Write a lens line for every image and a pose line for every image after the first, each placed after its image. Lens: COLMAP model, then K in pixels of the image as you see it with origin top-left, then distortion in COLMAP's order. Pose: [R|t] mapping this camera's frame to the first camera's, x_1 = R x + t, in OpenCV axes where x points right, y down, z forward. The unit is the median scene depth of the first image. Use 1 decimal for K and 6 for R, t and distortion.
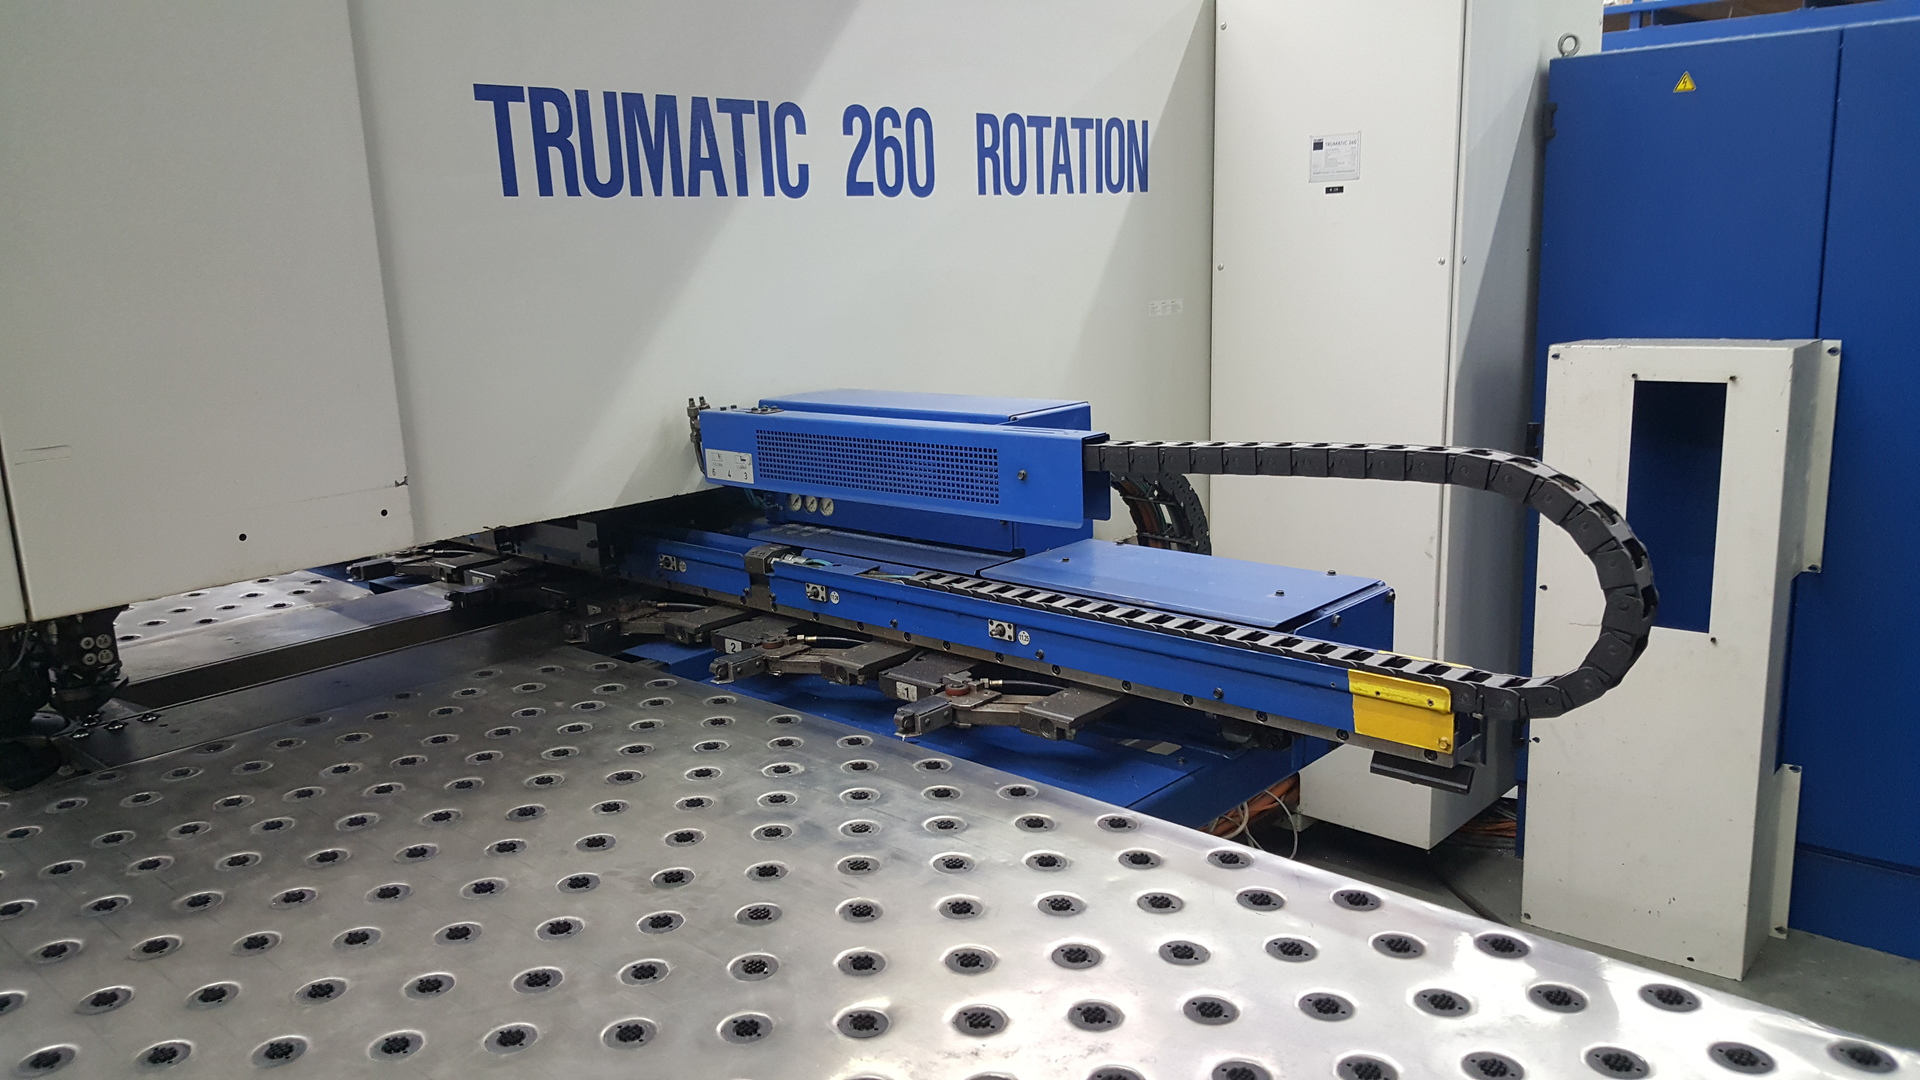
lens RADIAL K [[1433.8, 0, 988.8], [0, 1433.8, 542.1], [0, 0, 1]] dist [0.134004, -0.191043]
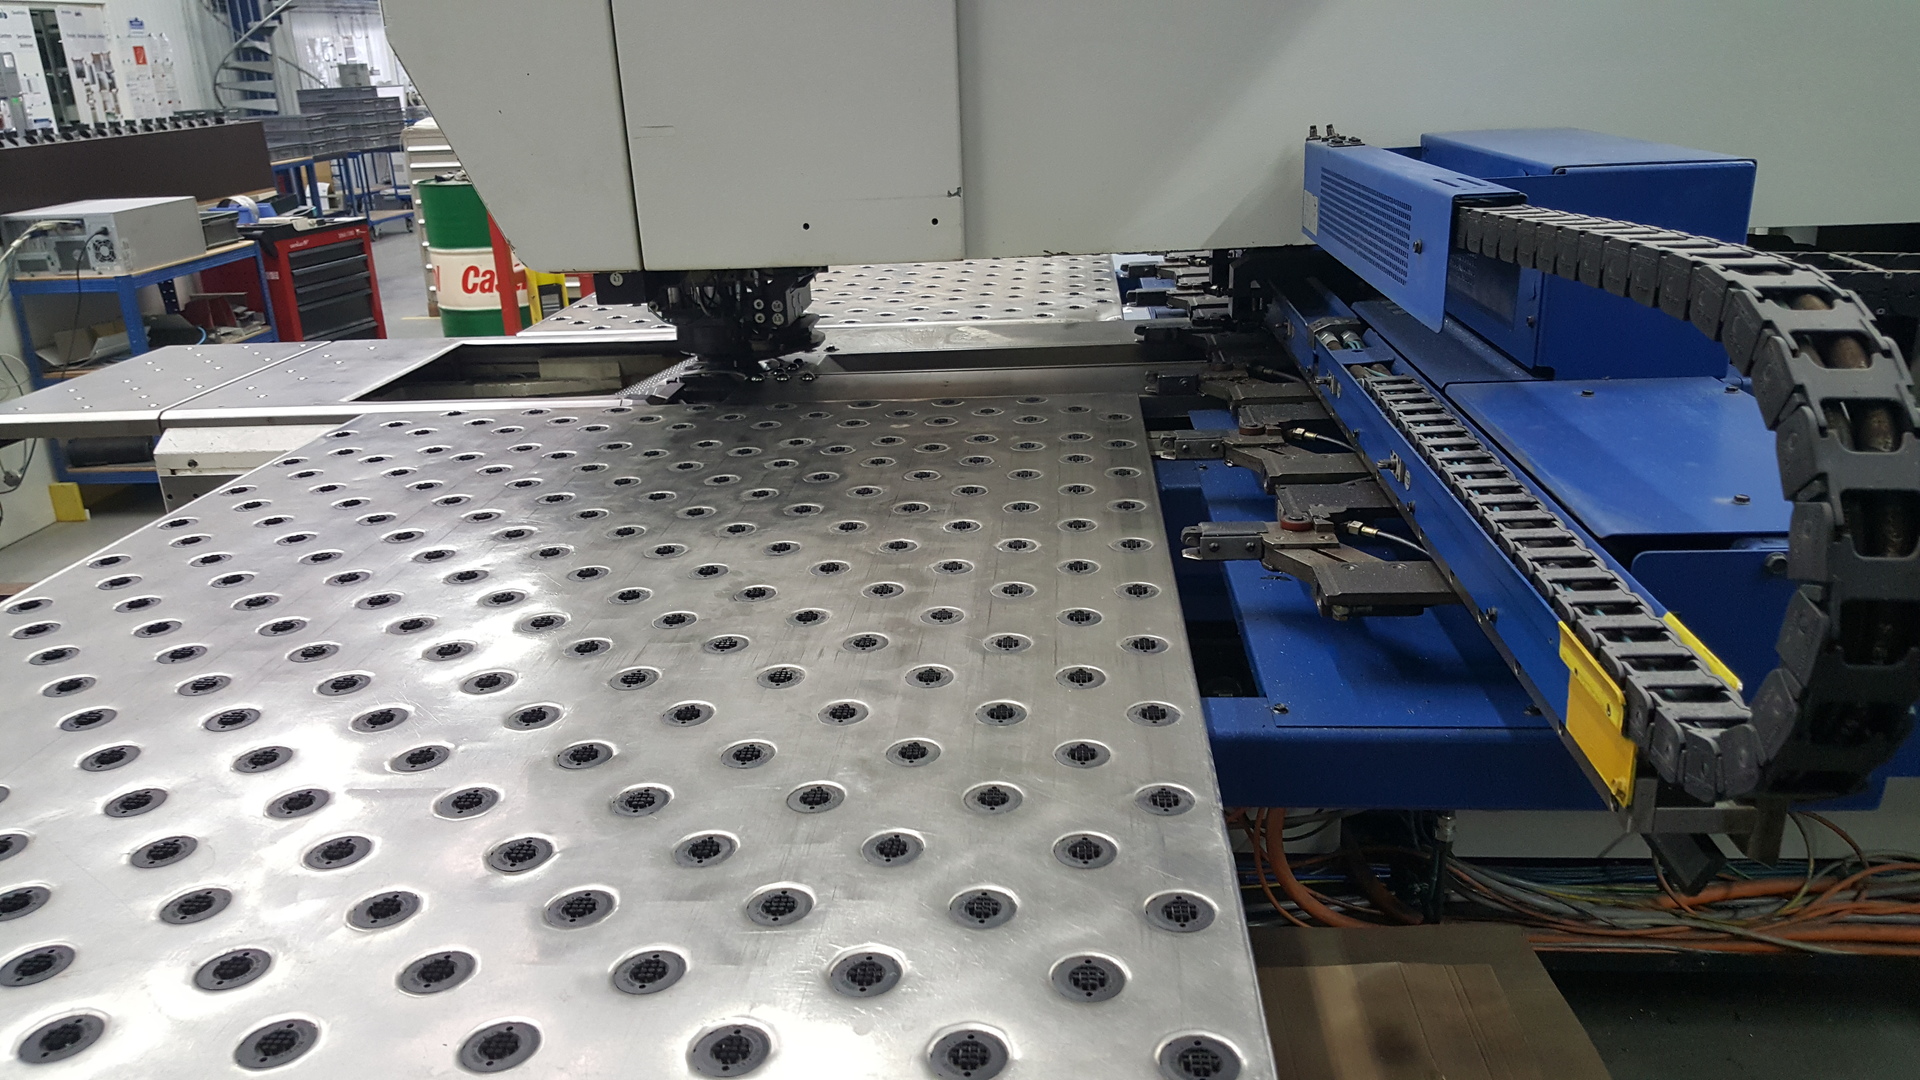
lens RADIAL K [[1517.6, 0, 960.0], [0, 1517.6, 540.0], [0, 0, 1]] dist [0.117548, 0.000330]
pose [[0.574893, 0.258661, -0.776268, 0.413460], [-0.142111, 0.965864, 0.216591, -0.032044], [0.805793, -0.014200, 0.592027, 0.303480]]
